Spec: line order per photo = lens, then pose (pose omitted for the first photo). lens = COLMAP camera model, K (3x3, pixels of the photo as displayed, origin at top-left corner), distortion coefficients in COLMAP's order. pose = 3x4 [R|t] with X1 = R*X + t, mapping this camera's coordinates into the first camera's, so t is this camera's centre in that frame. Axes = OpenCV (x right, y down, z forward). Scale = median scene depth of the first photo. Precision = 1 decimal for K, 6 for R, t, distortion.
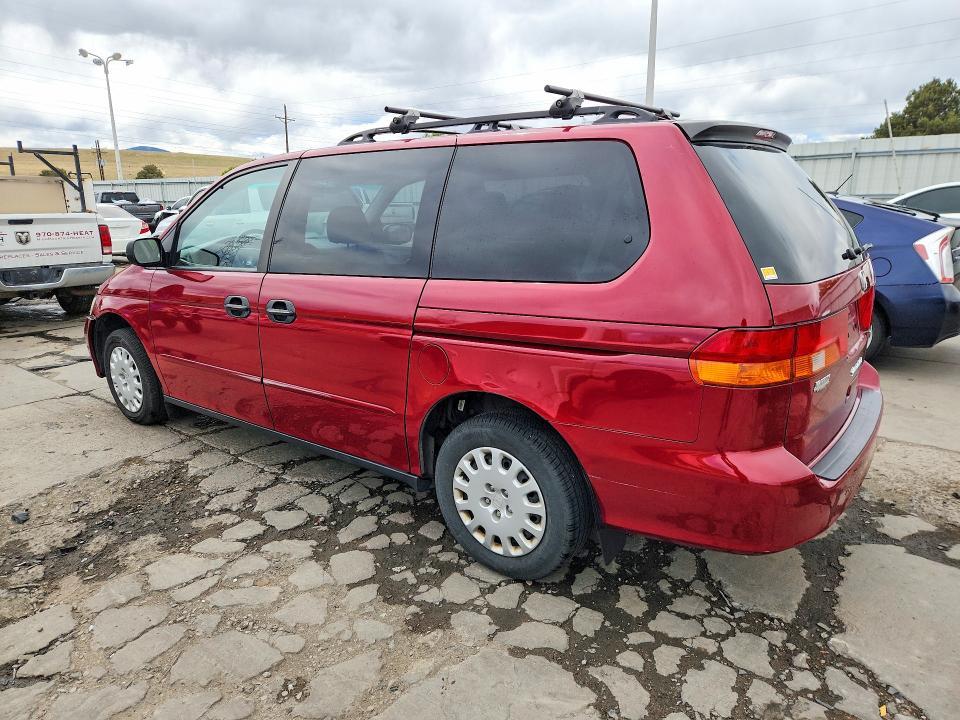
lens RADIAL K [[672.7, 0, 480.0], [0, 672.7, 360.0], [0, 0, 1]] dist [0.057685, -0.048362]
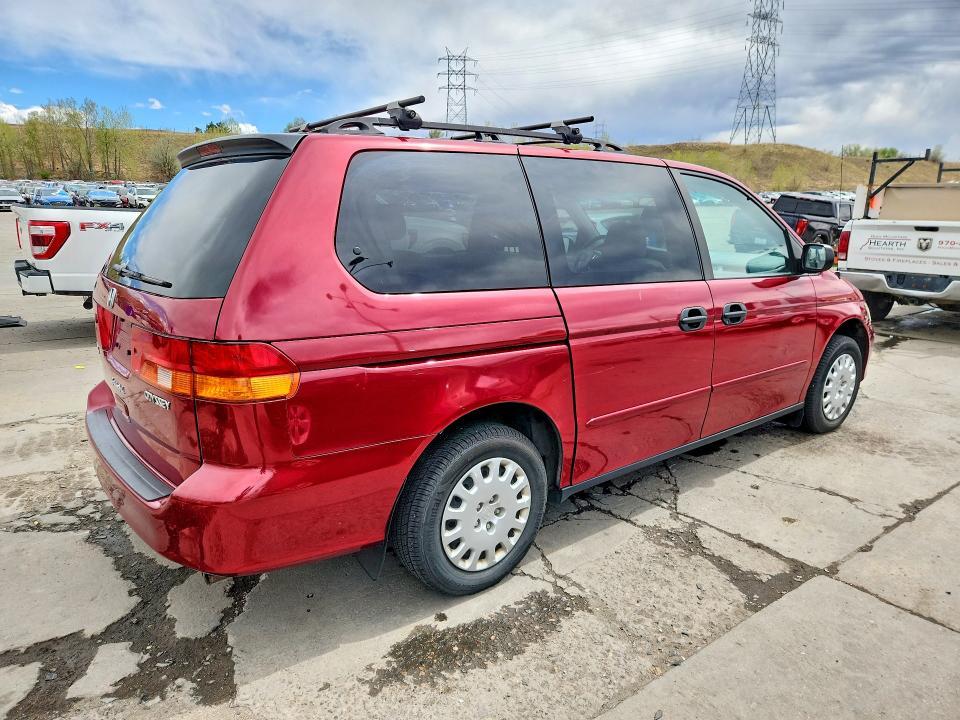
lens RADIAL K [[635.1, 0, 480.0], [0, 635.1, 360.0], [0, 0, 1]] dist [0.045523, -0.039460]
pose [[-0.258523, 0.215152, -0.941741, 1.106205], [-0.205569, 0.940299, 0.271254, -0.336187], [0.943879, 0.263718, -0.198861, 1.446493]]
